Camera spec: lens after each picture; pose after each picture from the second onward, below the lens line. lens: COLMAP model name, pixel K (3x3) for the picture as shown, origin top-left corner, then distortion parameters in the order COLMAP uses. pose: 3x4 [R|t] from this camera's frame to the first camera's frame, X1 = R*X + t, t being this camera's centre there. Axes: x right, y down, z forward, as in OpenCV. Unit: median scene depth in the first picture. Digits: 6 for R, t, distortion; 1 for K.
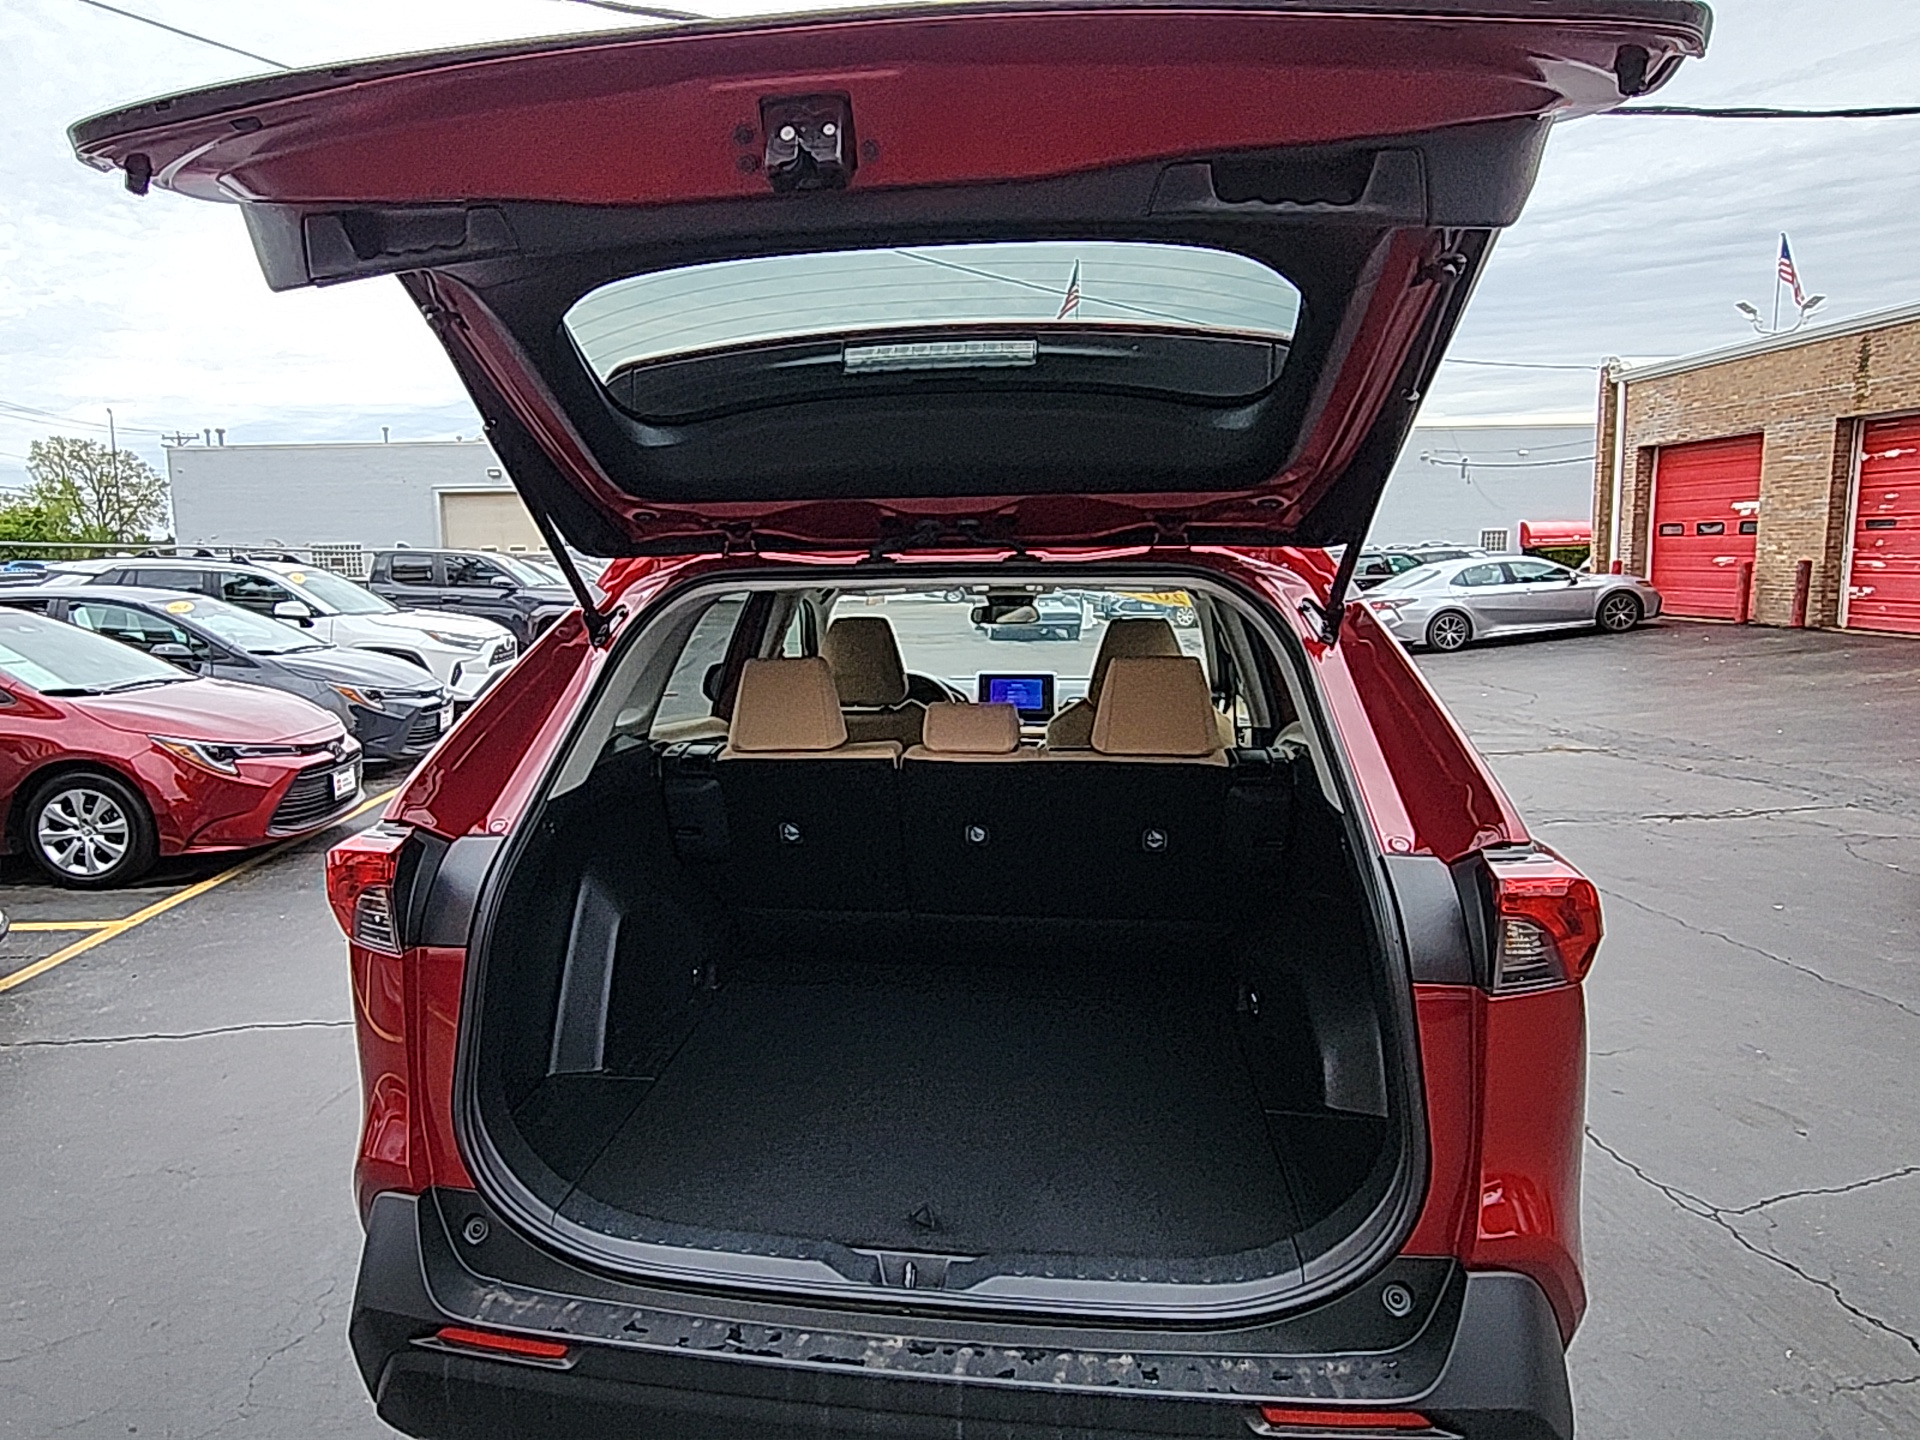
lens RADIAL K [[1207.2, 0, 884.2], [0, 1207.2, 716.8], [0, 0, 1]] dist [-0.005506, -0.001634]
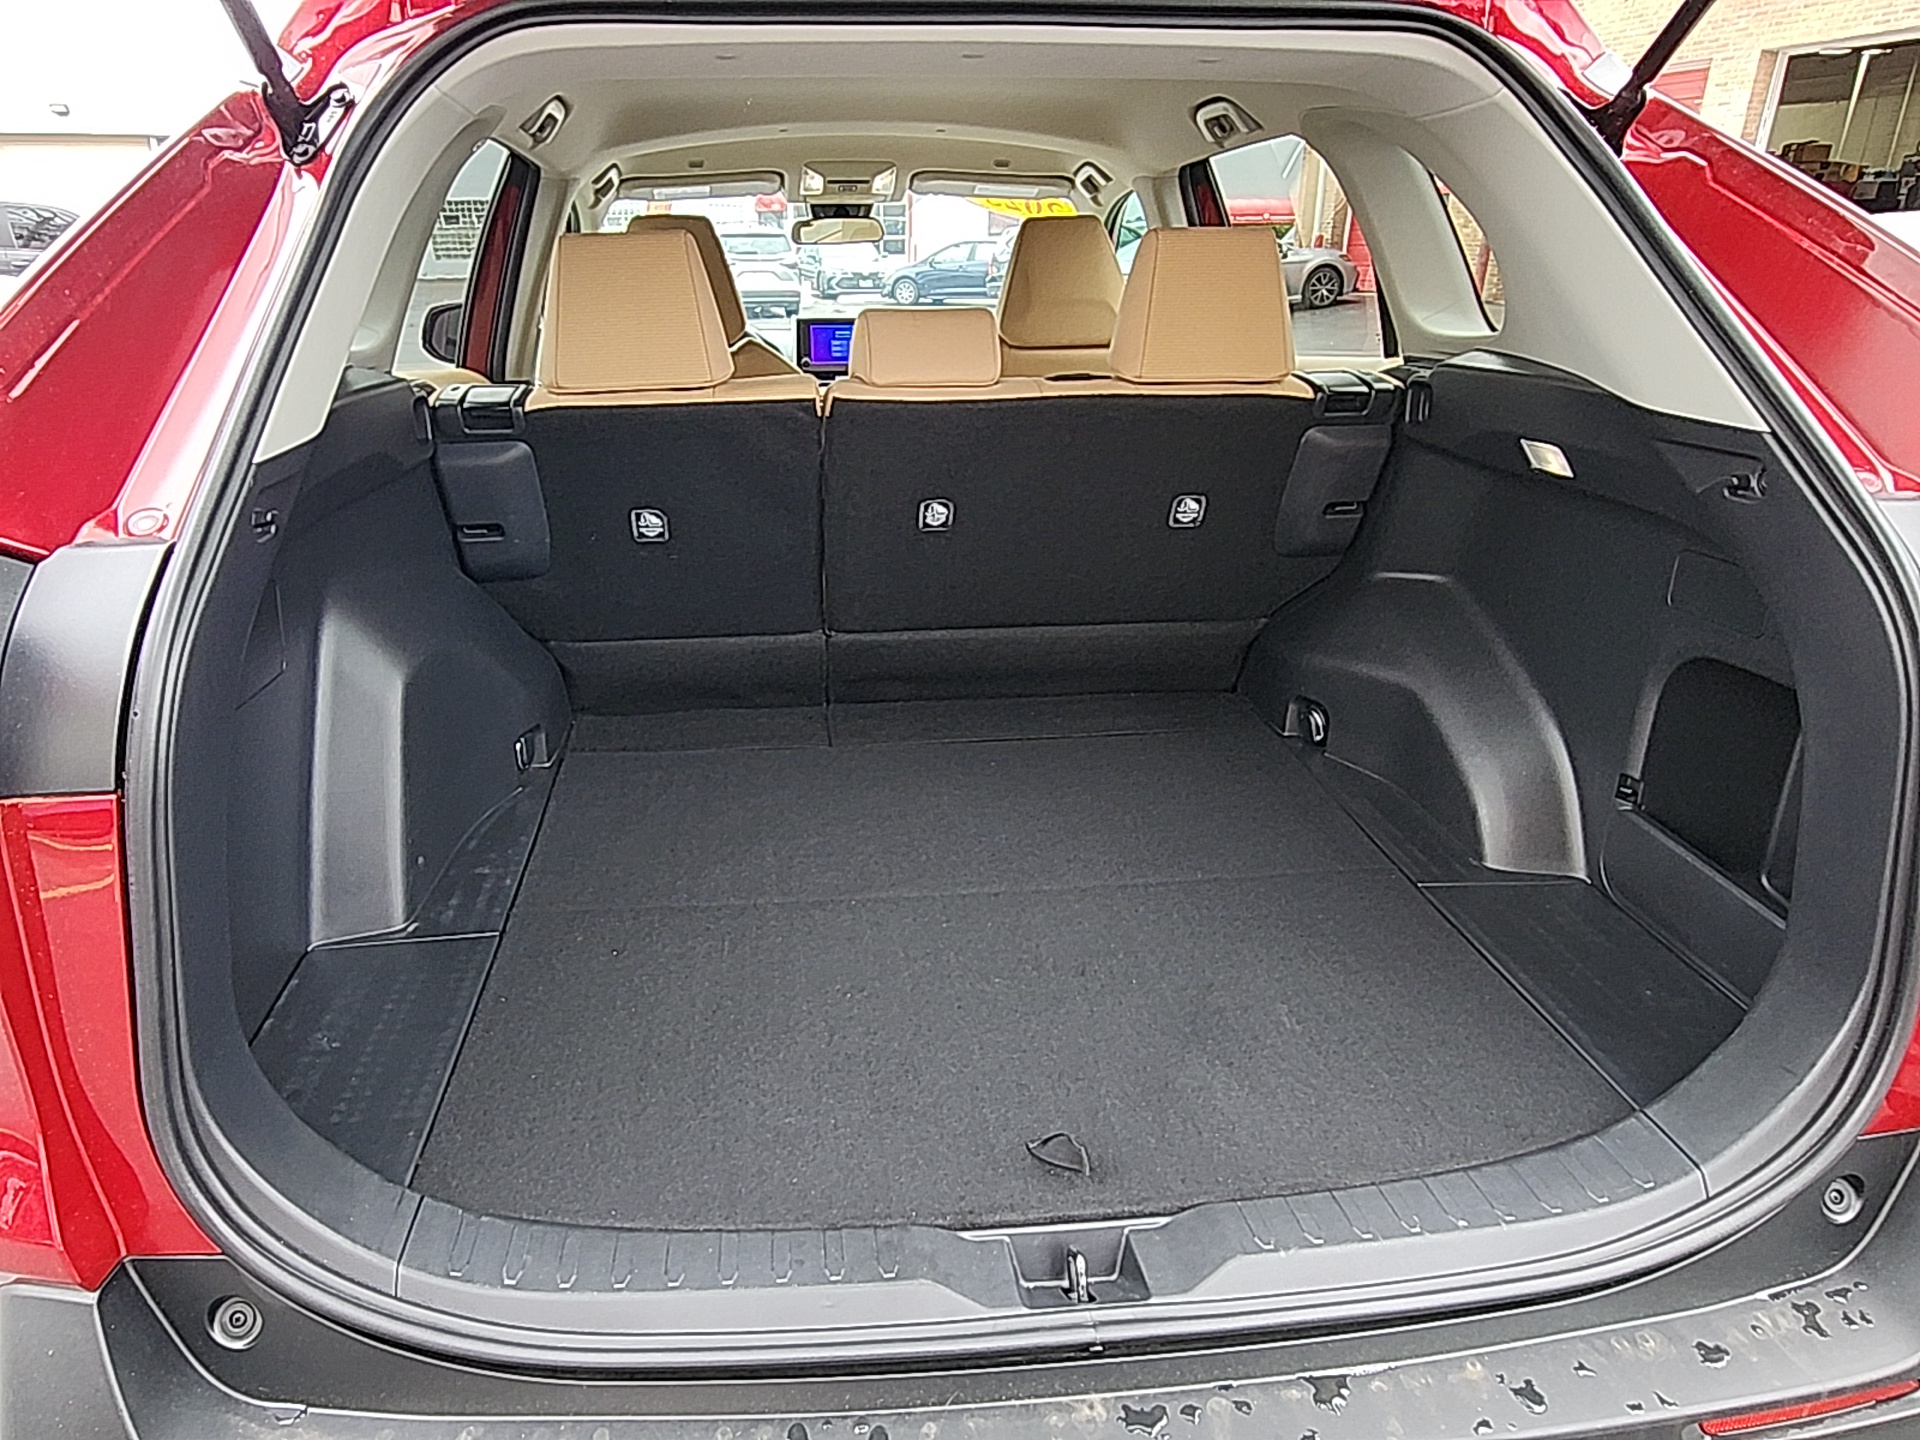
lens RADIAL K [[1207.2, 0, 884.2], [0, 1207.2, 716.8], [0, 0, 1]] dist [-0.005506, -0.001634]
pose [[0.970127, -0.080845, 0.228732, -0.129614], [0.022392, 0.968654, 0.247401, 0.045172], [-0.241563, -0.234889, 0.941528, 0.395604]]
